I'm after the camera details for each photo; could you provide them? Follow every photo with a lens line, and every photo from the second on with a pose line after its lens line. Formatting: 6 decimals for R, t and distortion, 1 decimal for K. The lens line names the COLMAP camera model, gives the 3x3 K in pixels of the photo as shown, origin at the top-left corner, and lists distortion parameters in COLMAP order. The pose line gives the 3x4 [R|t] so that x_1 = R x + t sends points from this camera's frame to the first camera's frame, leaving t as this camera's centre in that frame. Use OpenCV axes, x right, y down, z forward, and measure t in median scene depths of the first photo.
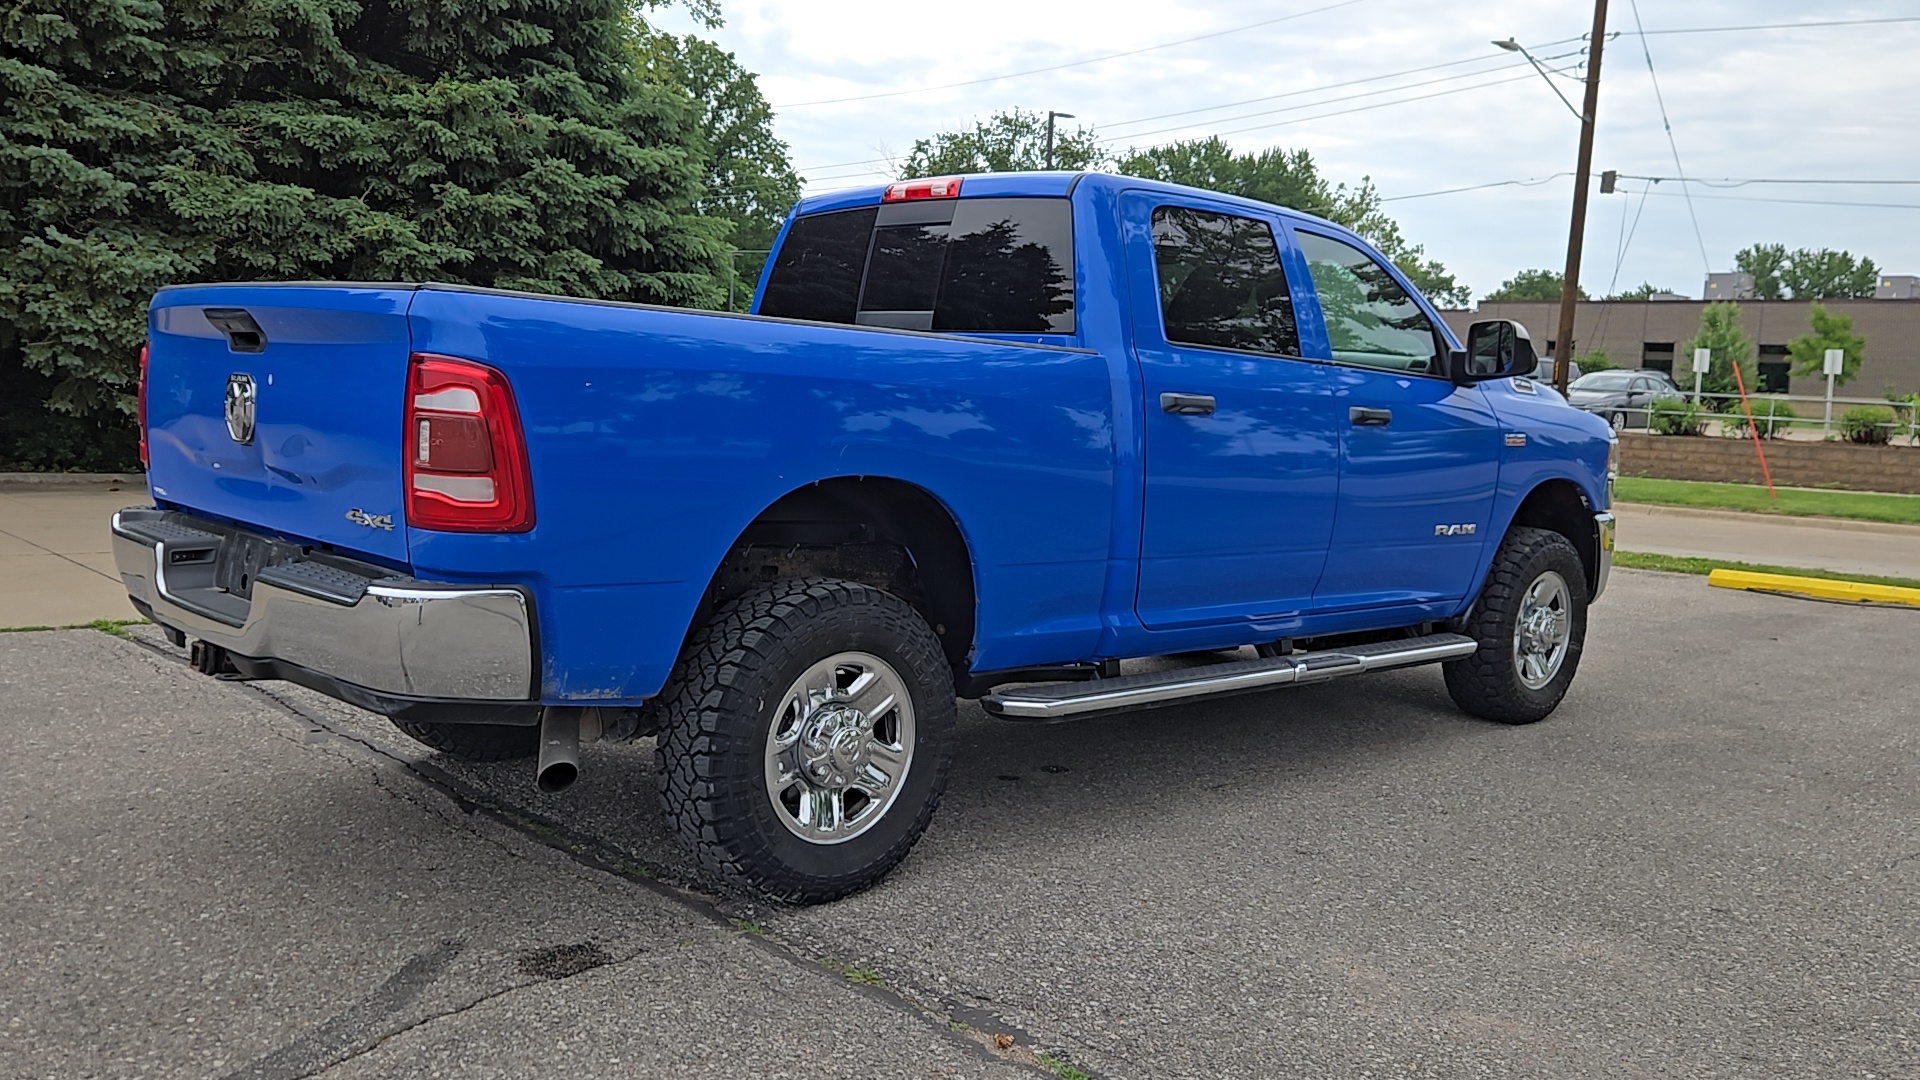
lens RADIAL K [[1610.2, 0, 941.2], [0, 1610.2, 536.2], [0, 0, 1]] dist [0.001204, -0.003594]
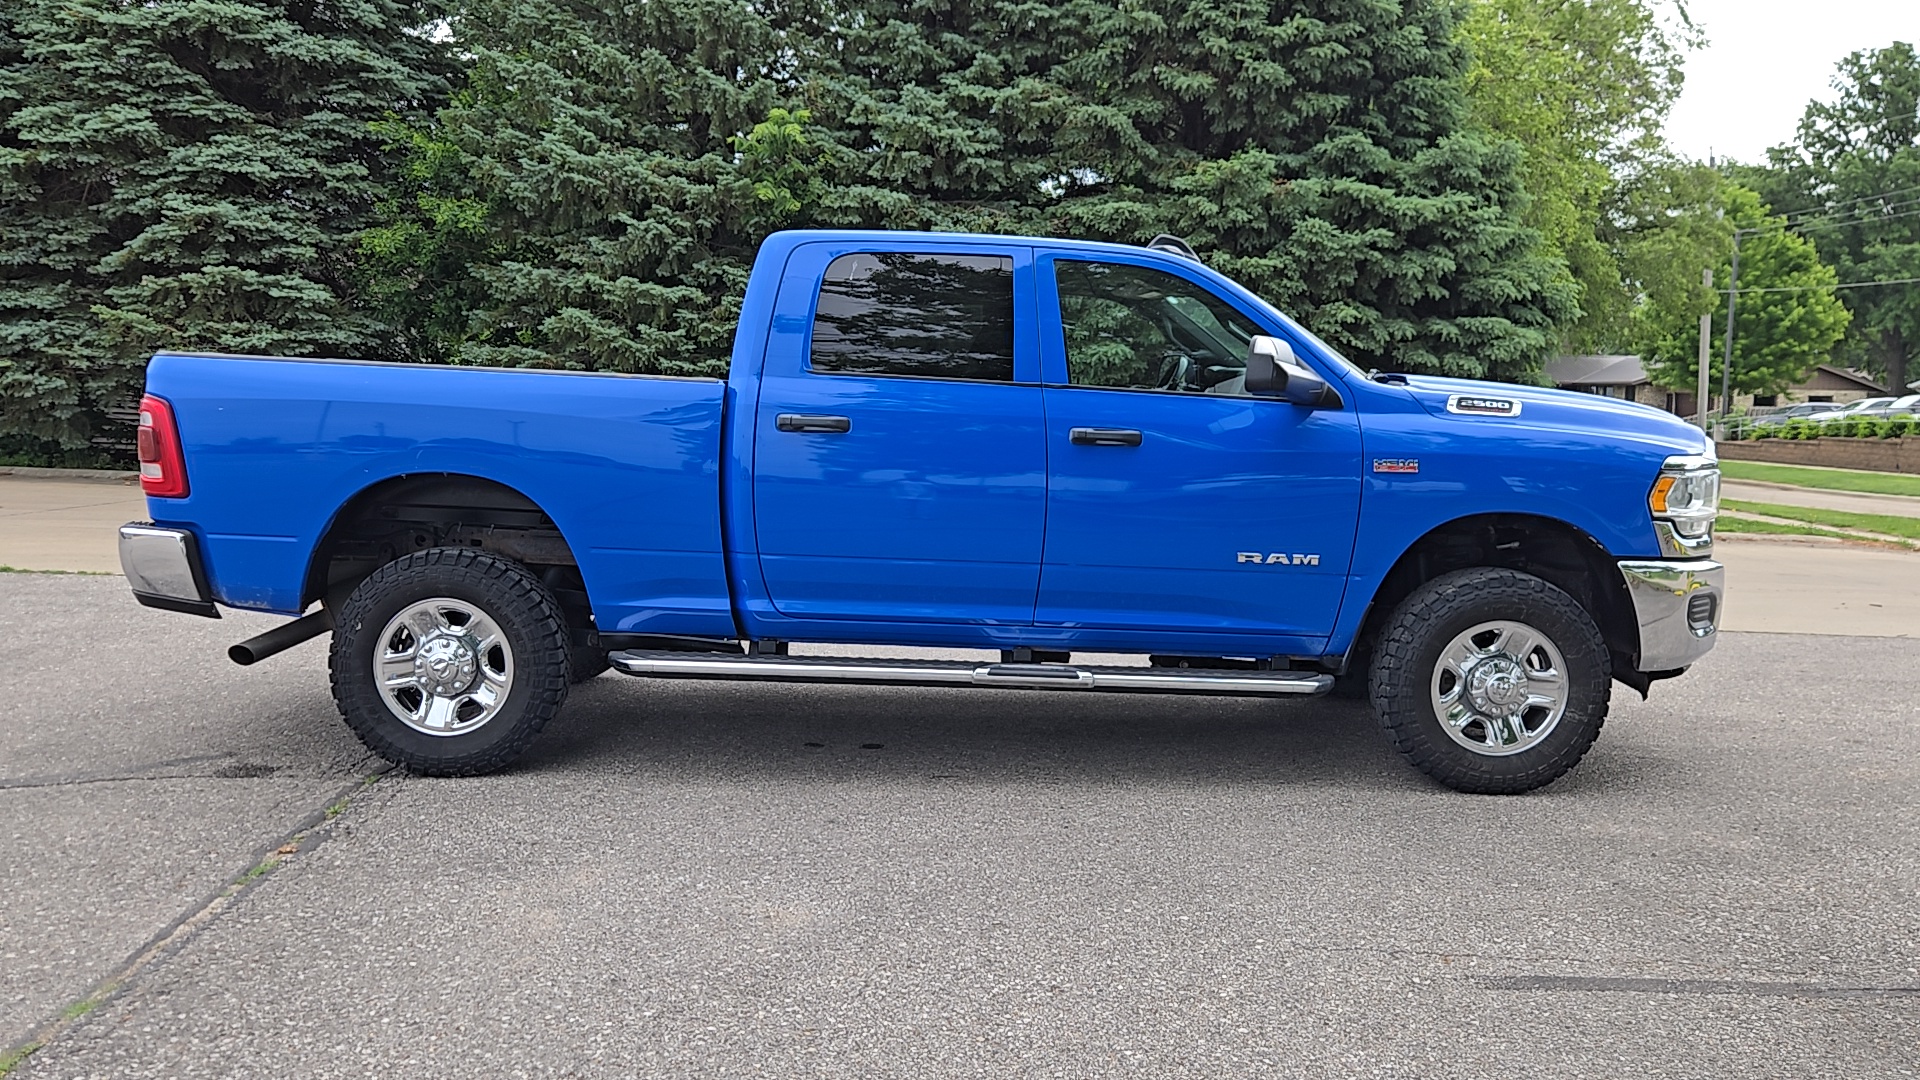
lens RADIAL K [[1610.2, 0, 955.7], [0, 1610.2, 544.5], [0, 0, 1]] dist [0.001204, -0.003594]
pose [[0.729945, 0.036056, -0.682554, 0.325745], [-0.057232, 0.998325, -0.008469, 0.002956], [0.681106, 0.045246, 0.730786, 0.073081]]
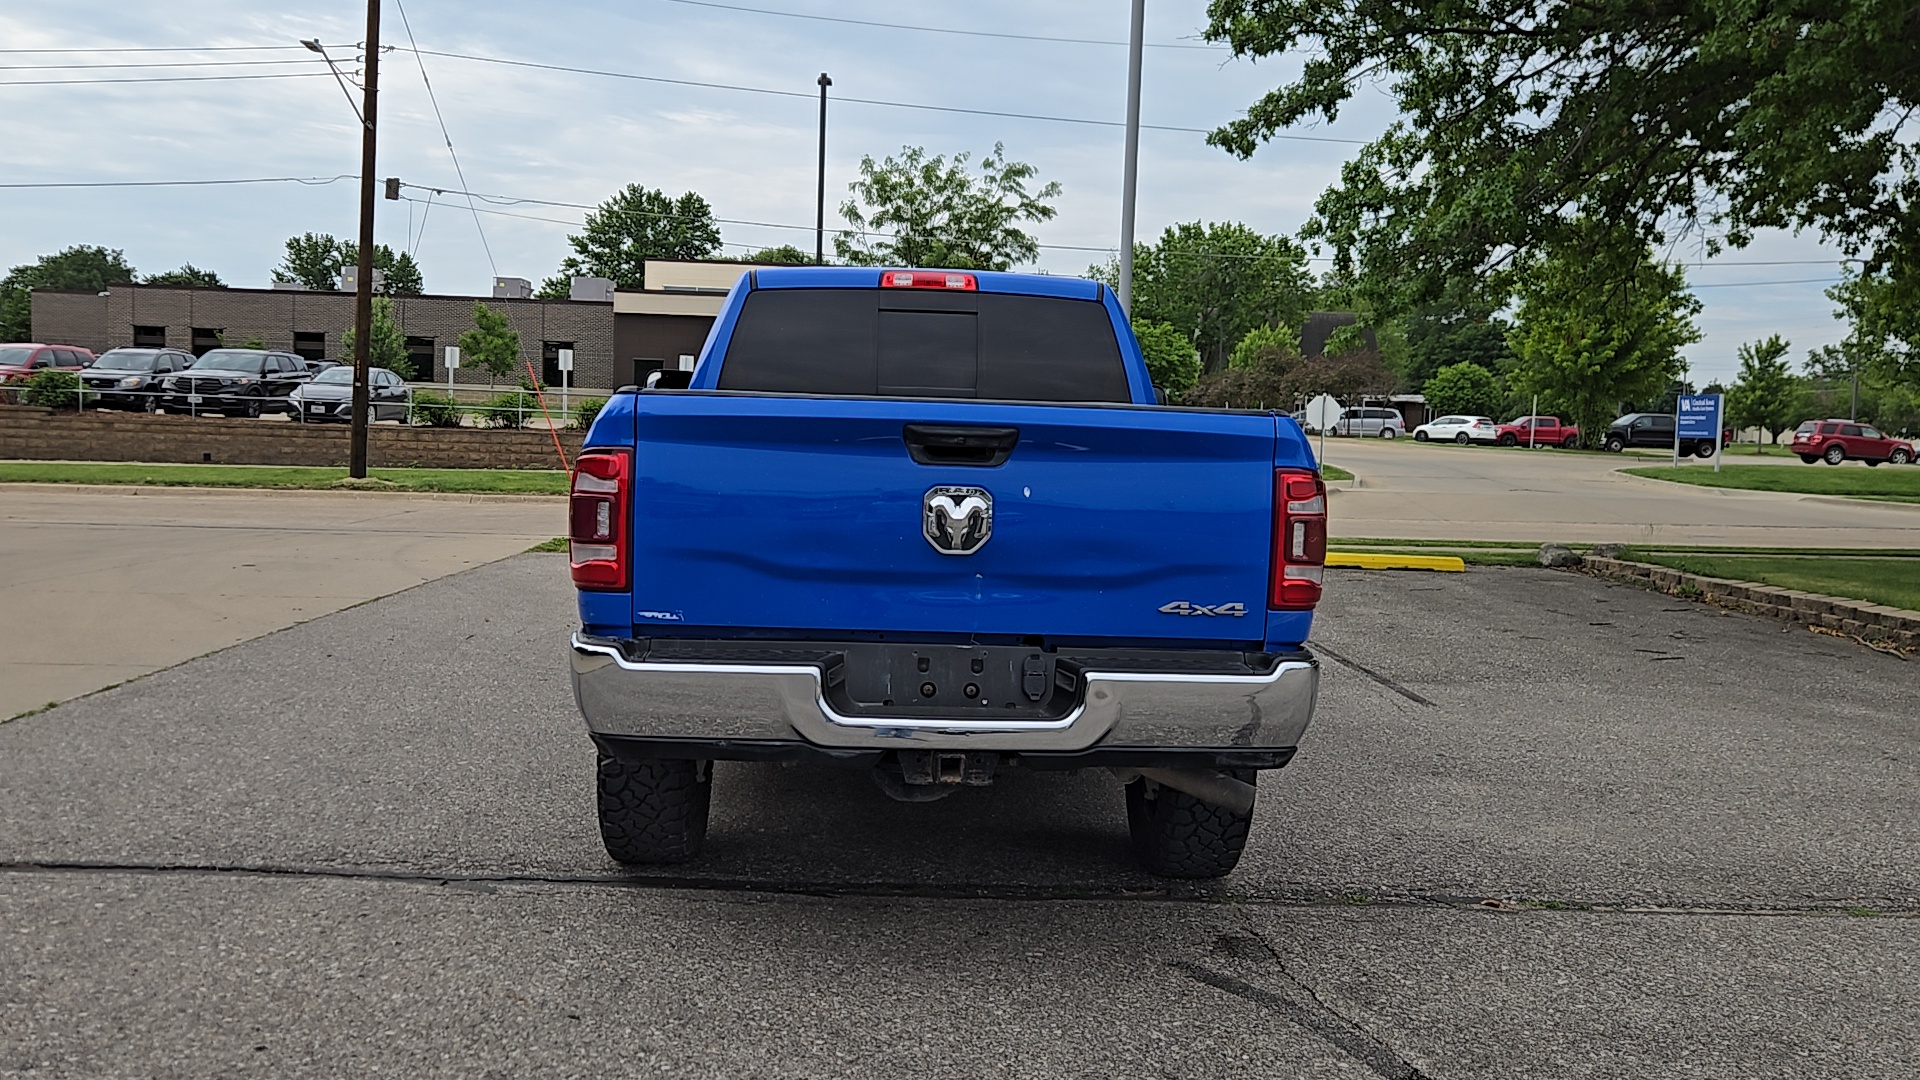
lens RADIAL K [[1610.2, 0, 954.3], [0, 1610.2, 539.4], [0, 0, 1]] dist [0.001204, -0.003594]
pose [[0.644159, -0.081755, 0.760510, -0.310641], [0.070913, 0.996372, 0.047047, -0.029406], [-0.761597, 0.023624, 0.647620, 0.088060]]
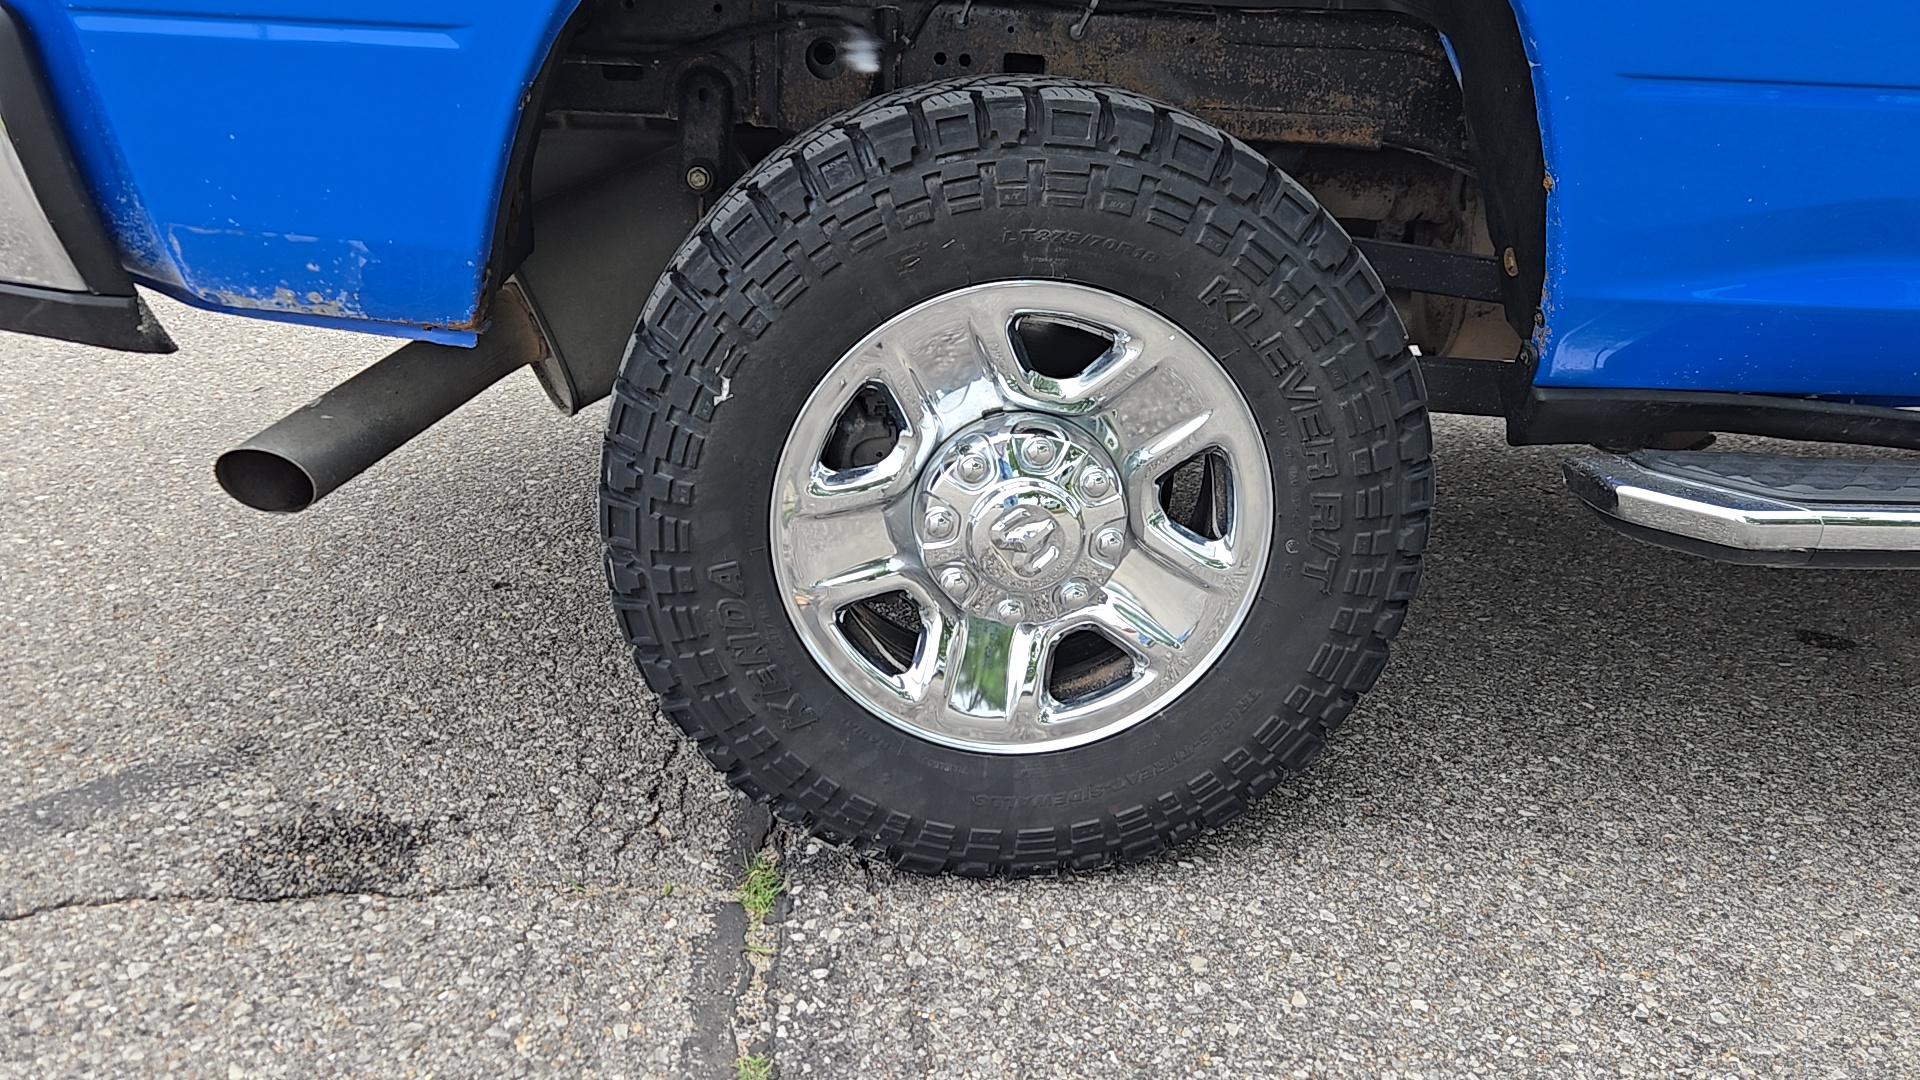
lens RADIAL K [[1610.2, 0, 965.0], [0, 1610.2, 551.6], [0, 0, 1]] dist [0.001204, -0.003594]
pose [[0.762329, 0.211171, -0.611769, 0.044208], [-0.061060, 0.964521, 0.256848, 0.010180], [0.644303, -0.158448, 0.748176, 0.187353]]
